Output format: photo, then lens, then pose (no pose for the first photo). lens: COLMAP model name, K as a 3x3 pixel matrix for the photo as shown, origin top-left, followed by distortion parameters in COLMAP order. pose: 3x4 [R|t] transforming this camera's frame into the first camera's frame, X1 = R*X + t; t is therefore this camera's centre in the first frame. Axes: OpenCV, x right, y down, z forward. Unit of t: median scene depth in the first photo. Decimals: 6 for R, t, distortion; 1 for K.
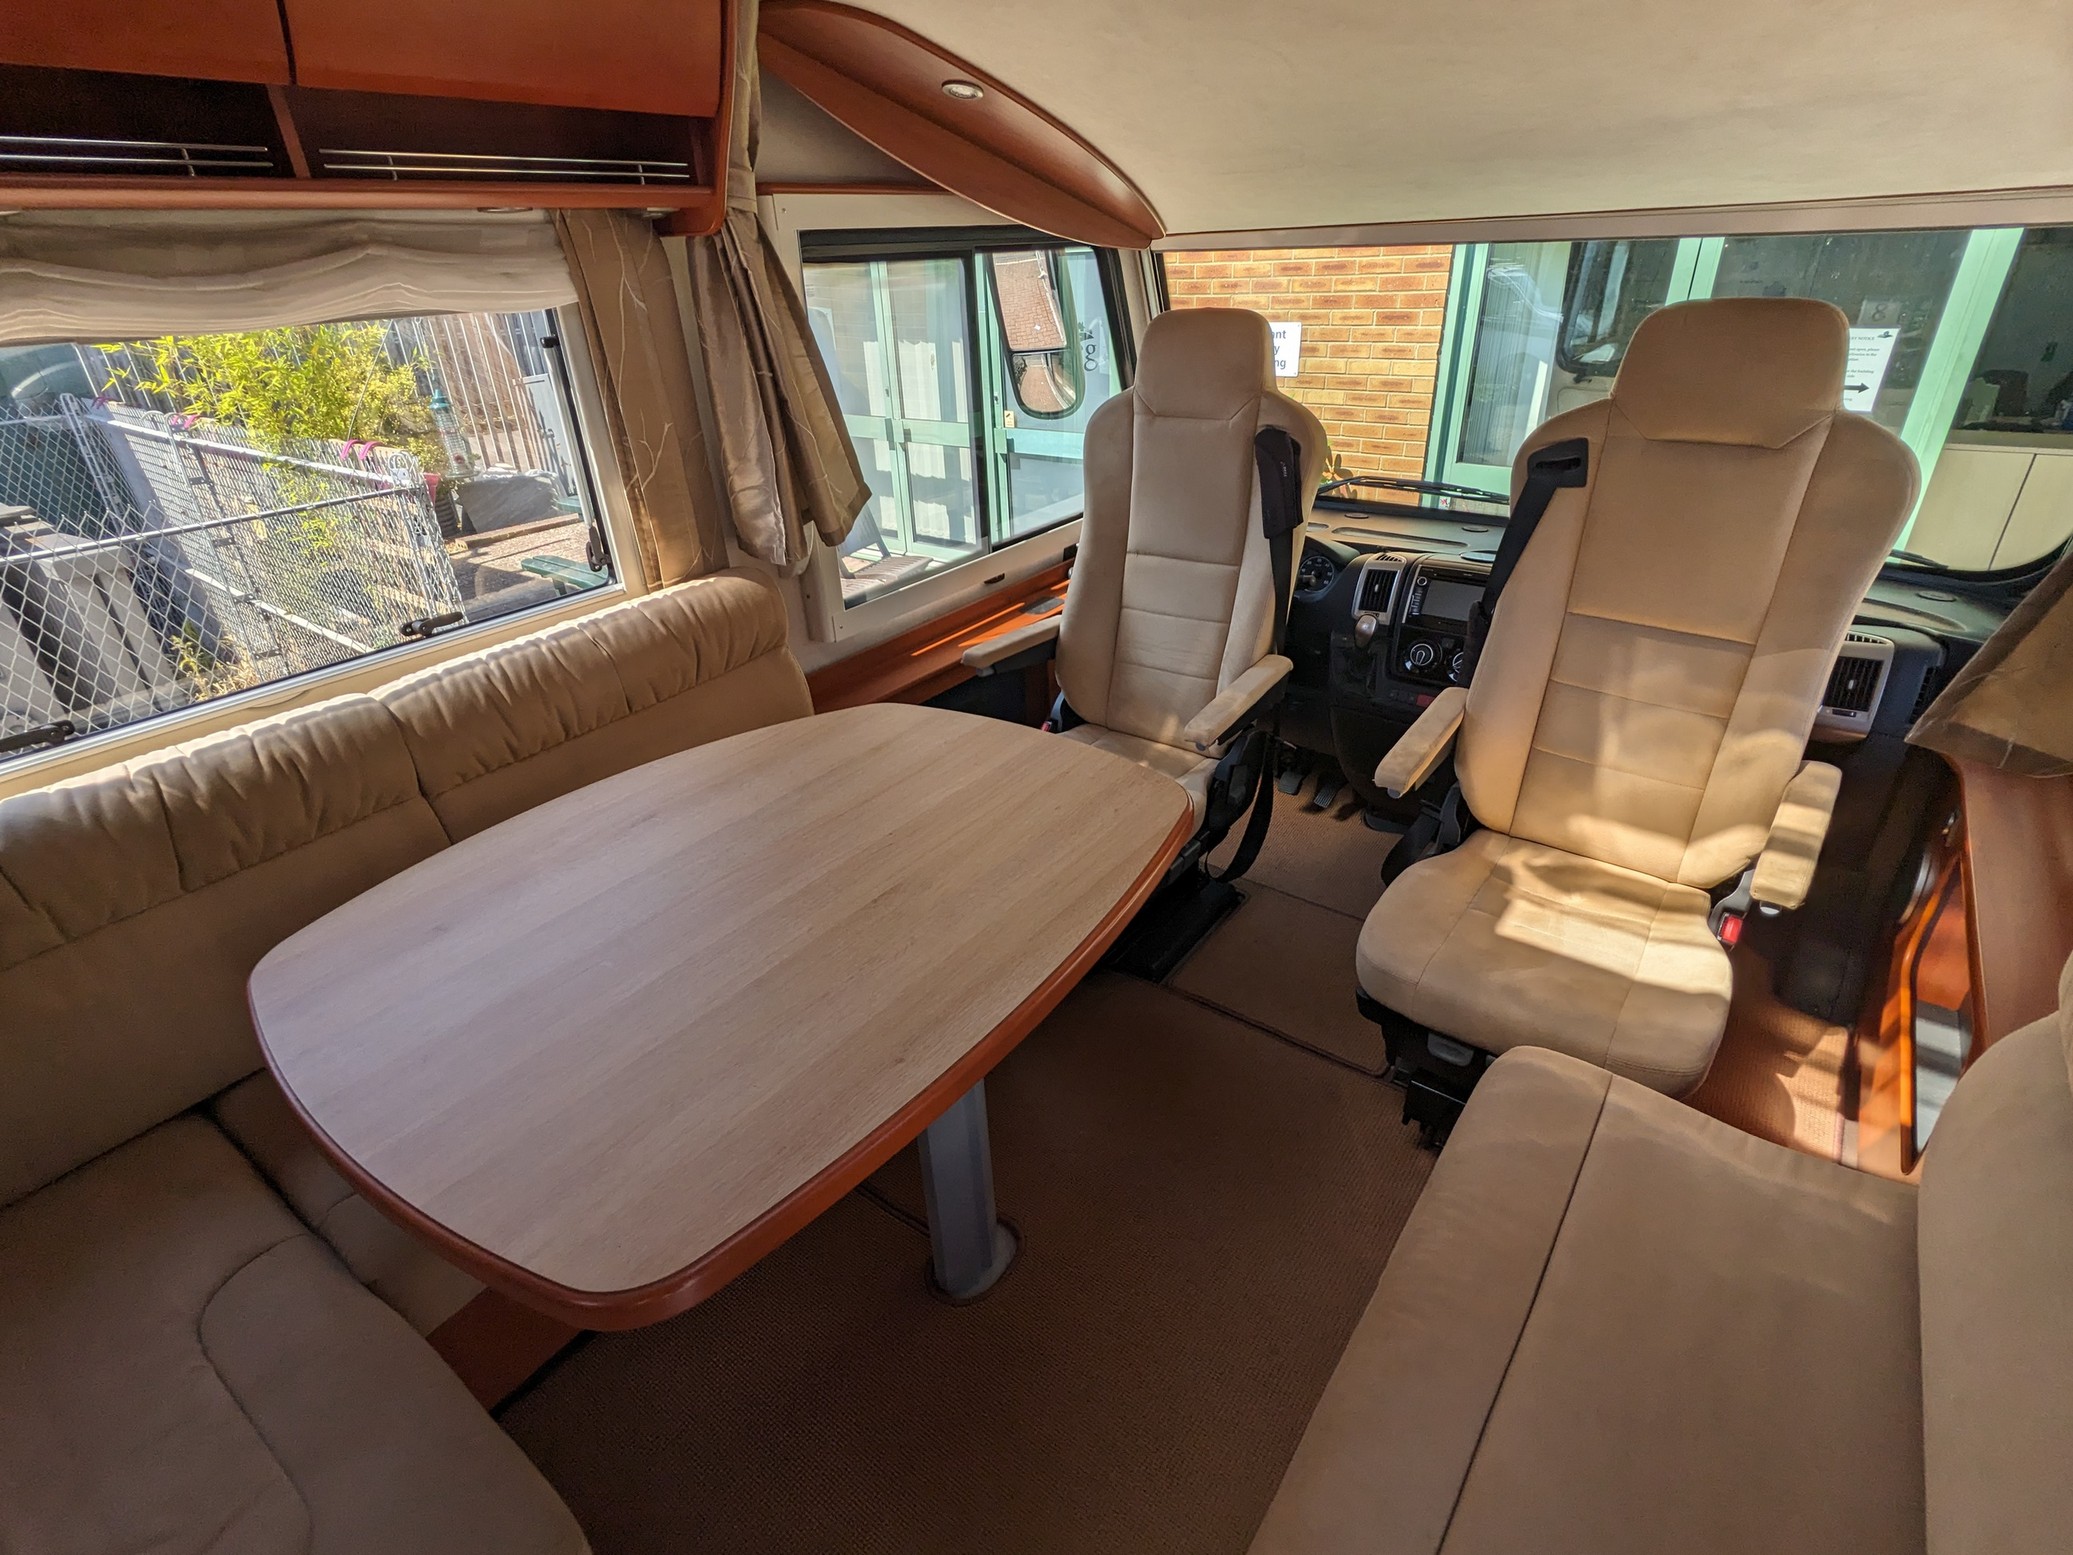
lens RADIAL K [[1002.0, 0, 1031.2], [0, 1002.0, 783.8], [0, 0, 1]] dist [-0.001031, 0.001948]
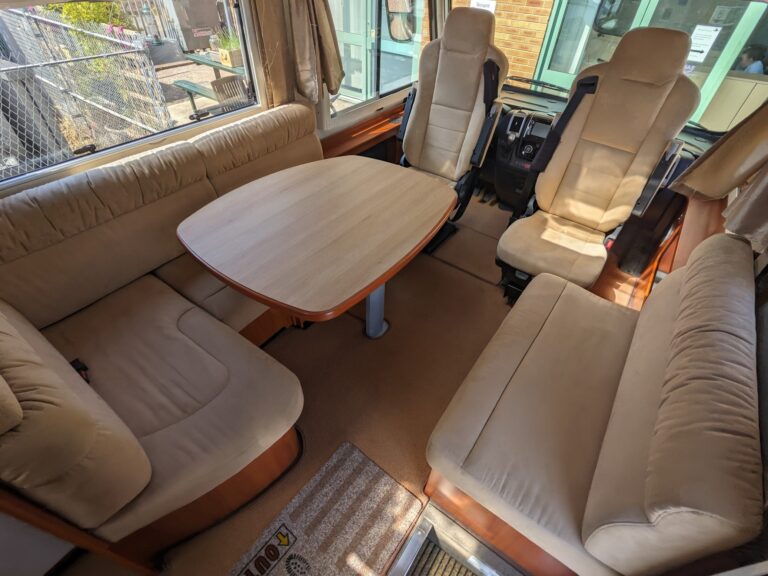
lens RADIAL K [[371.2, 0, 383.3], [0, 371.2, 288.2], [0, 0, 1]] dist [-0.001031, 0.001948]
pose [[0.997104, 0.044265, 0.061844, -0.091947], [-0.058762, 0.964633, 0.256964, 0.010087], [-0.048282, -0.259854, 0.964440, -0.146450]]
